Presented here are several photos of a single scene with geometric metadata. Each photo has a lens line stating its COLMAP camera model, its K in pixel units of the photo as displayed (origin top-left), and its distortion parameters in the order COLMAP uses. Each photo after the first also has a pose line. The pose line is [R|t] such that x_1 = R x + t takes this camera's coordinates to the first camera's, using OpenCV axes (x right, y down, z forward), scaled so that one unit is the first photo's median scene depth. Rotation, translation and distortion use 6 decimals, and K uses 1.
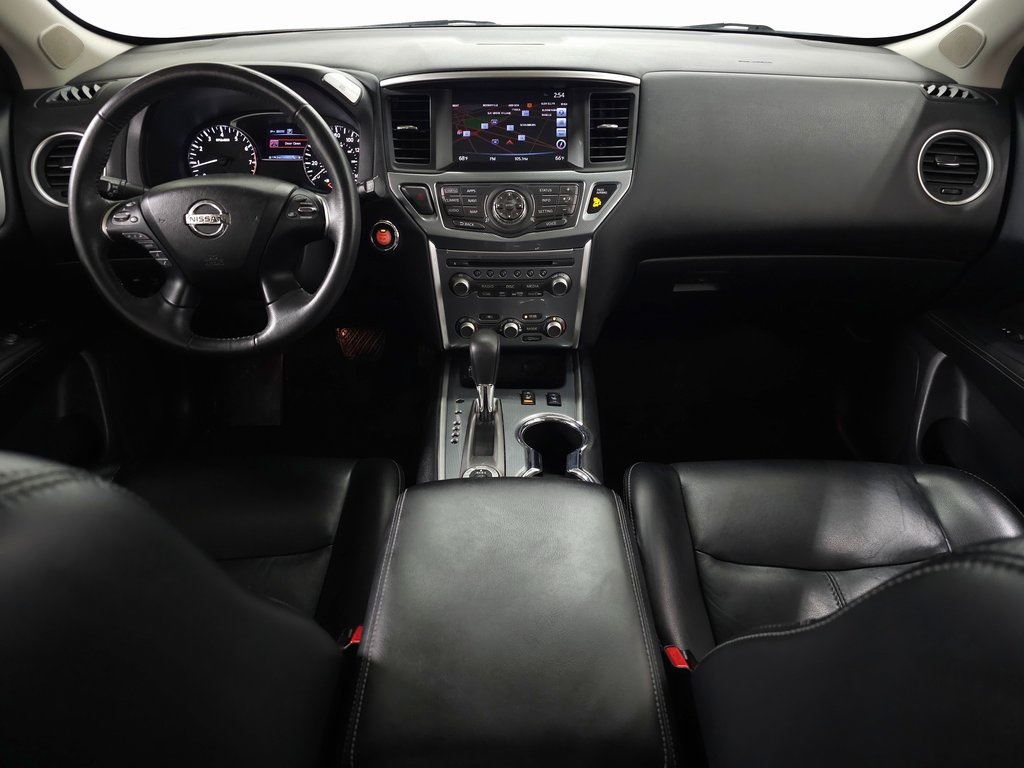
lens RADIAL K [[695.4, 0, 516.7], [0, 695.4, 392.5], [0, 0, 1]] dist [0.039451, -0.046231]
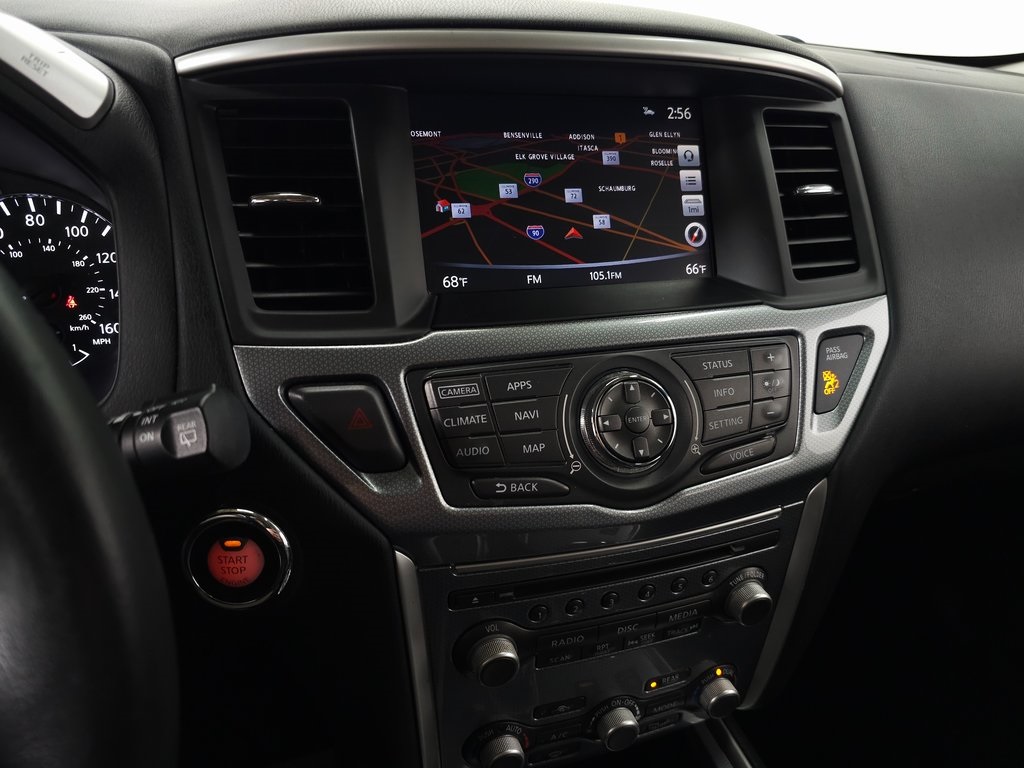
lens RADIAL K [[695.4, 0, 516.2], [0, 695.4, 383.6], [0, 0, 1]] dist [0.039451, -0.046231]
pose [[0.945916, -0.095113, 0.310157, -0.161403], [0.121618, 0.990298, -0.067223, -0.259110], [-0.300754, 0.101308, 0.948306, 0.668885]]
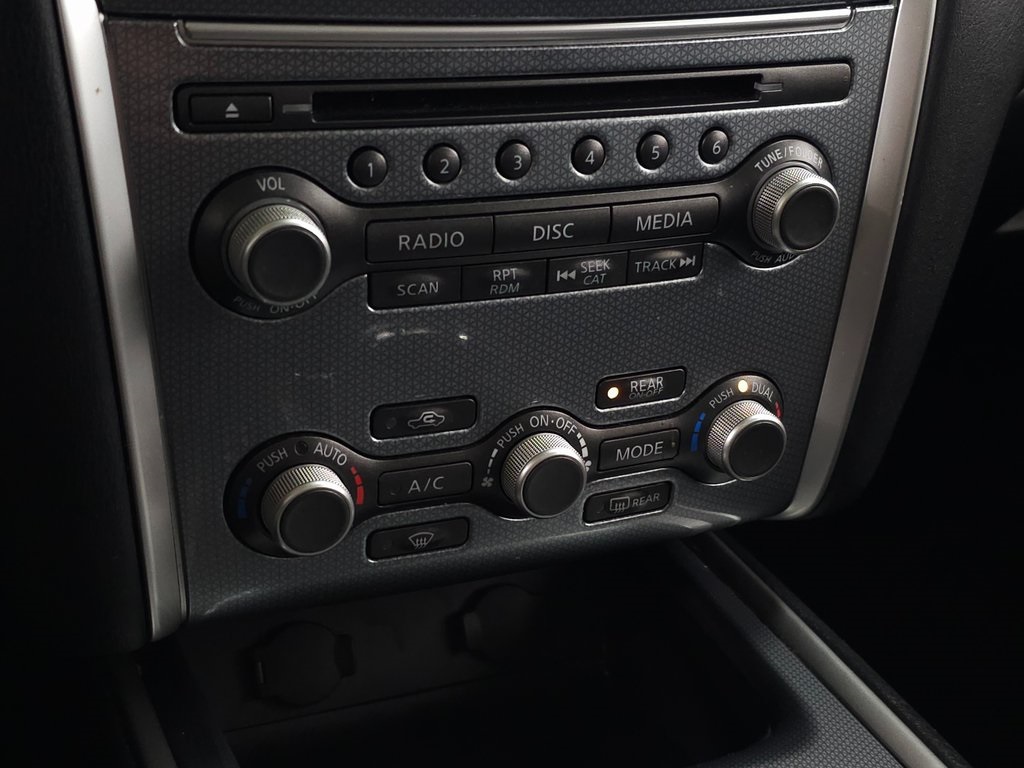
lens RADIAL K [[1383.1, 0, 513.4], [0, 1383.1, 385.6], [0, 0, 1]] dist [0.078811, 0.000000]
pose [[0.912538, -0.115268, 0.392413, -0.160834], [0.156772, 0.984760, -0.075301, -0.089267], [-0.377753, 0.130234, 0.916701, 0.688870]]
